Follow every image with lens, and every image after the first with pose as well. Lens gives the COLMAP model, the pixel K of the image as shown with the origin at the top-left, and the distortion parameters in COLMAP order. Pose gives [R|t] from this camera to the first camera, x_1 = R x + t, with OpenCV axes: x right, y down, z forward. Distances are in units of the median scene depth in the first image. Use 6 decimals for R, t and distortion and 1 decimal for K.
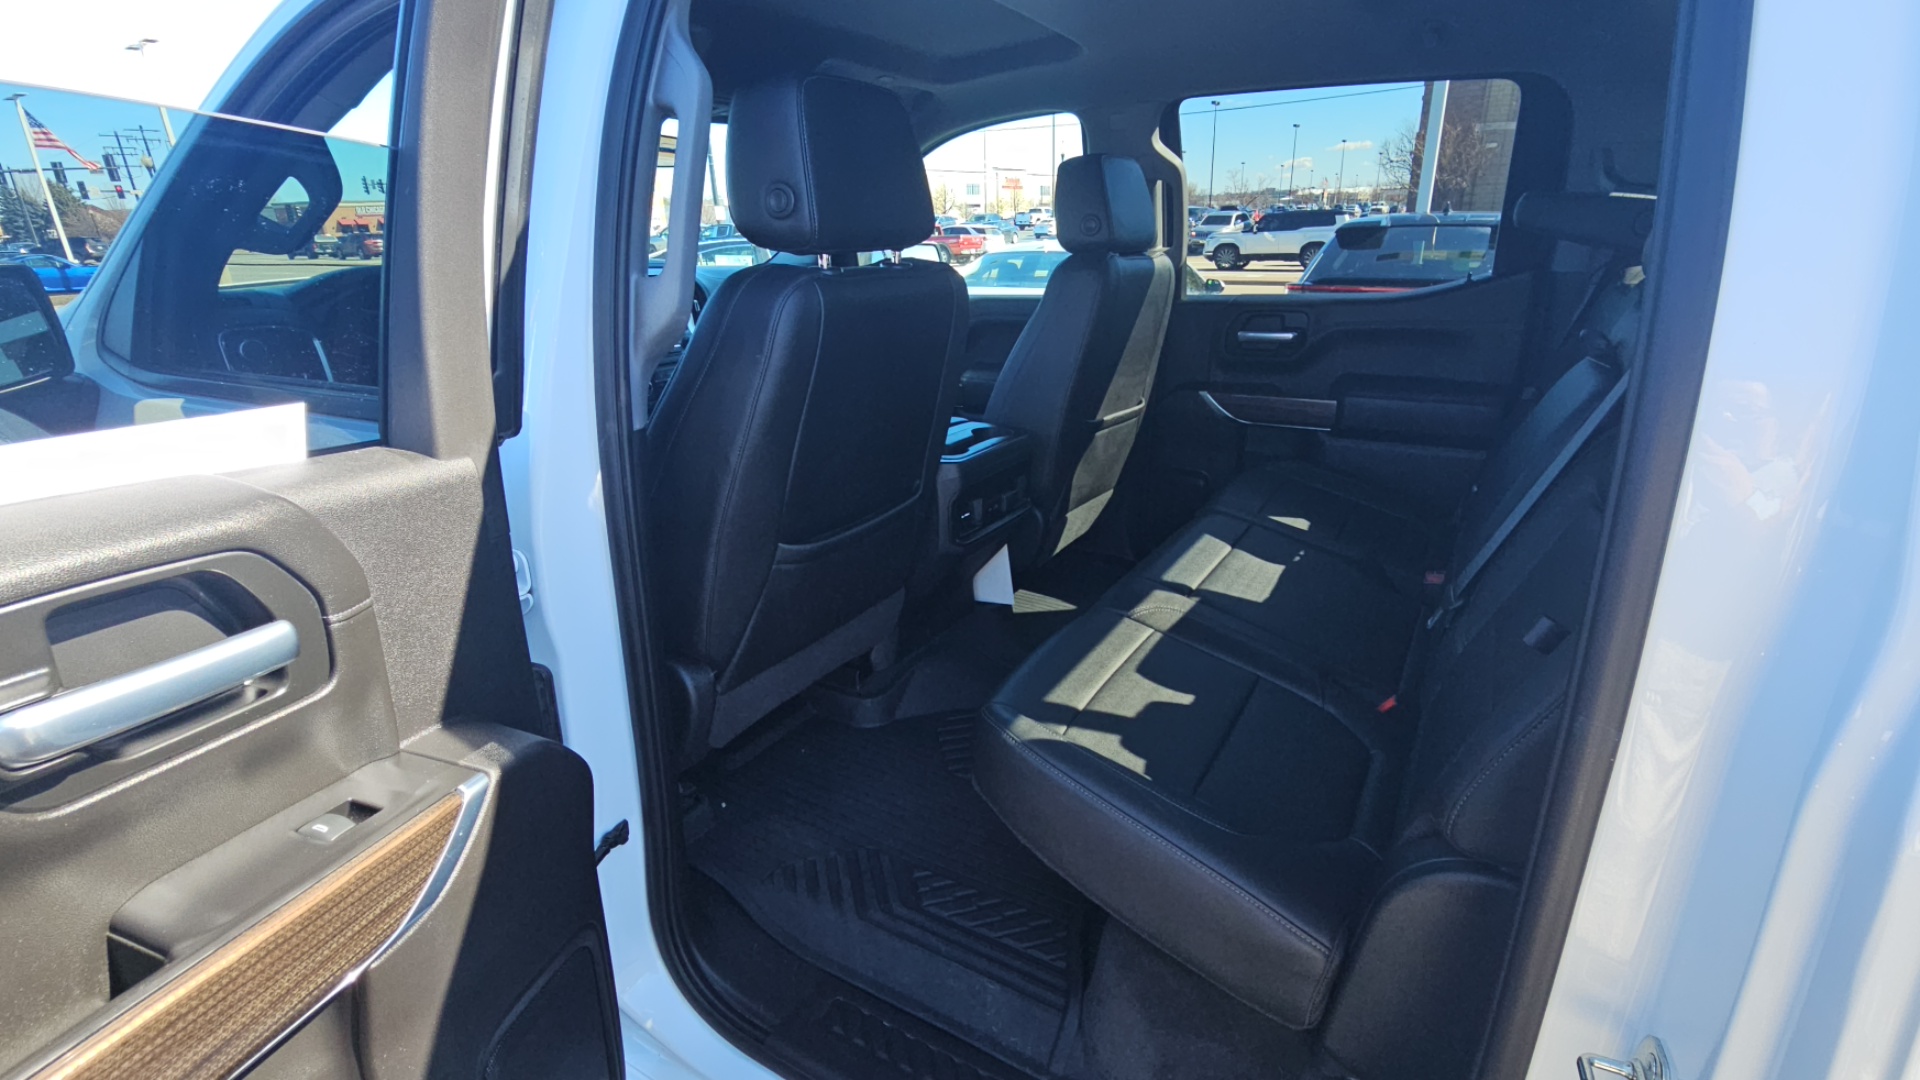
lens RADIAL K [[854.2, 0, 979.1], [0, 854.2, 541.5], [0, 0, 1]] dist [0.007431, -0.005851]
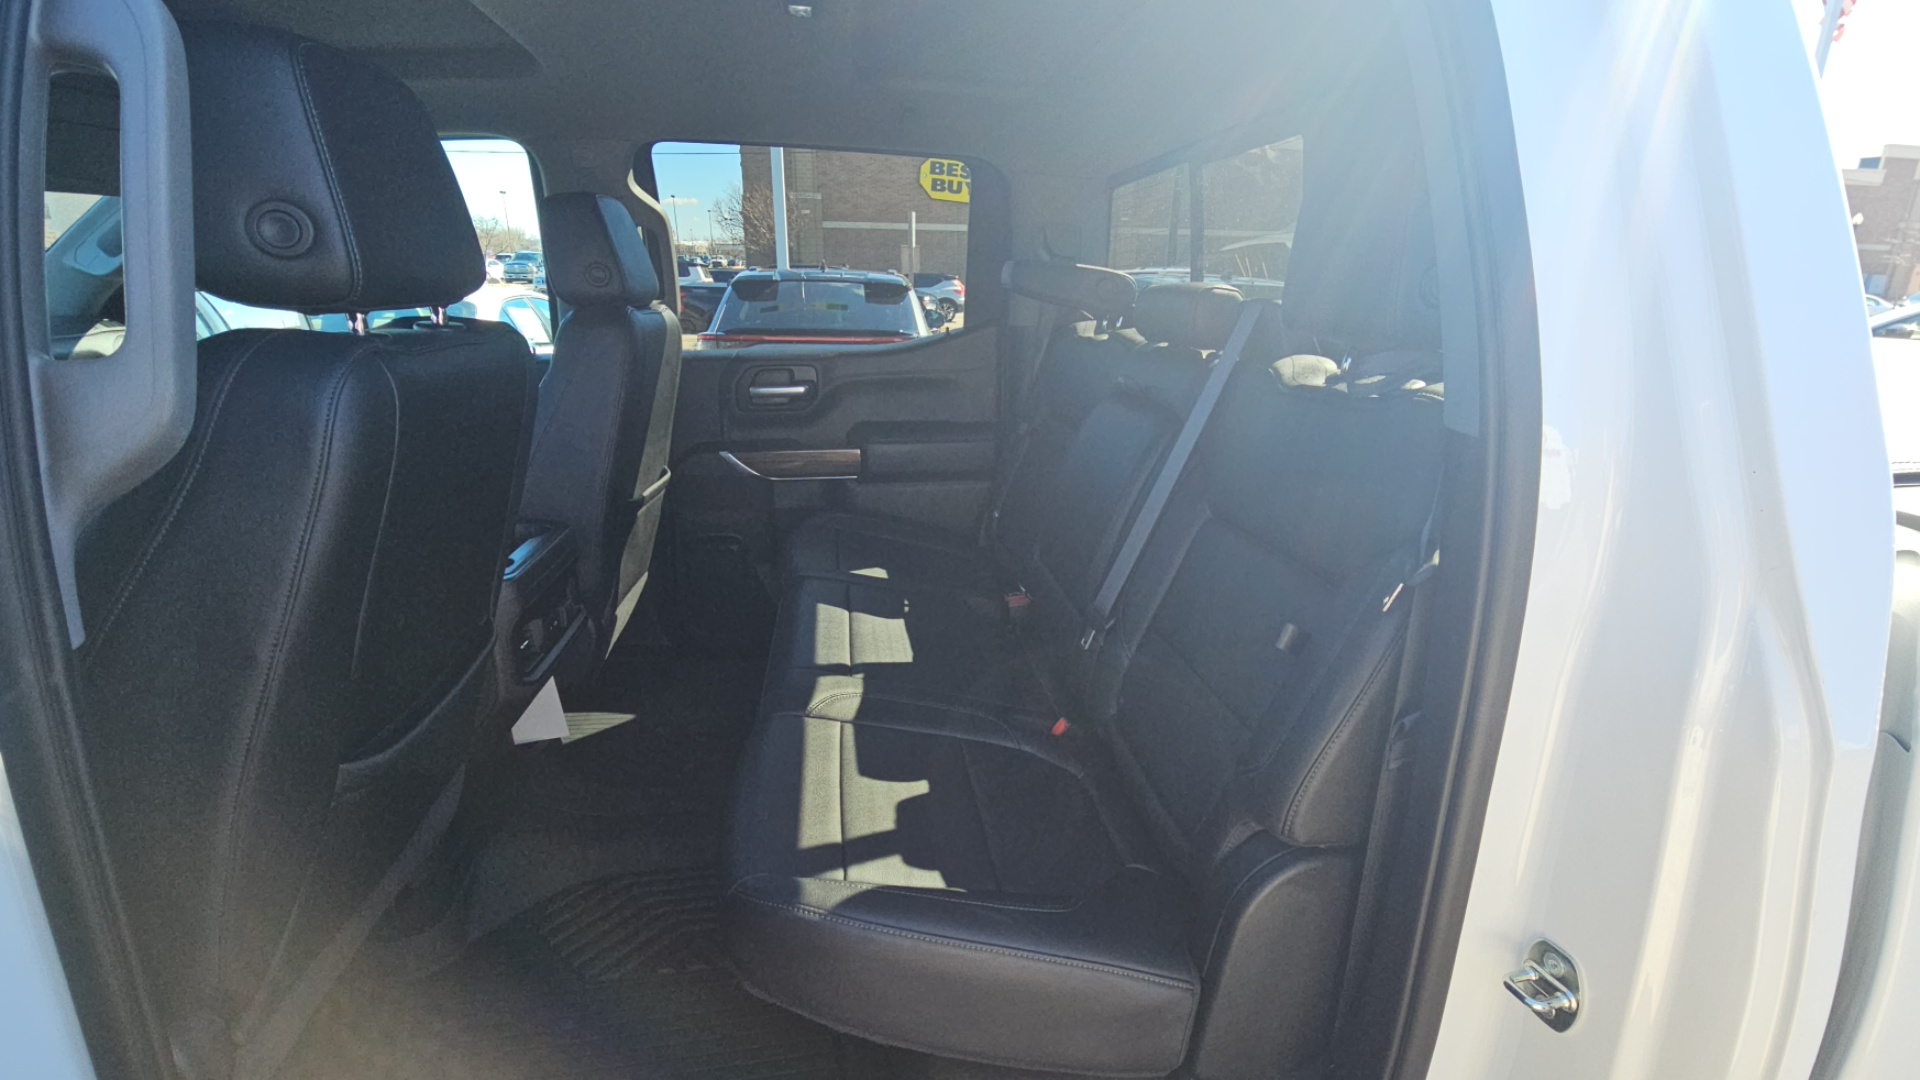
lens RADIAL K [[854.2, 0, 979.1], [0, 854.2, 541.5], [0, 0, 1]] dist [0.007431, -0.005851]
pose [[0.767118, -0.161979, 0.620720, -0.211359], [0.193934, 0.980879, 0.016290, -0.069654], [-0.611490, 0.107882, 0.783863, 0.179929]]
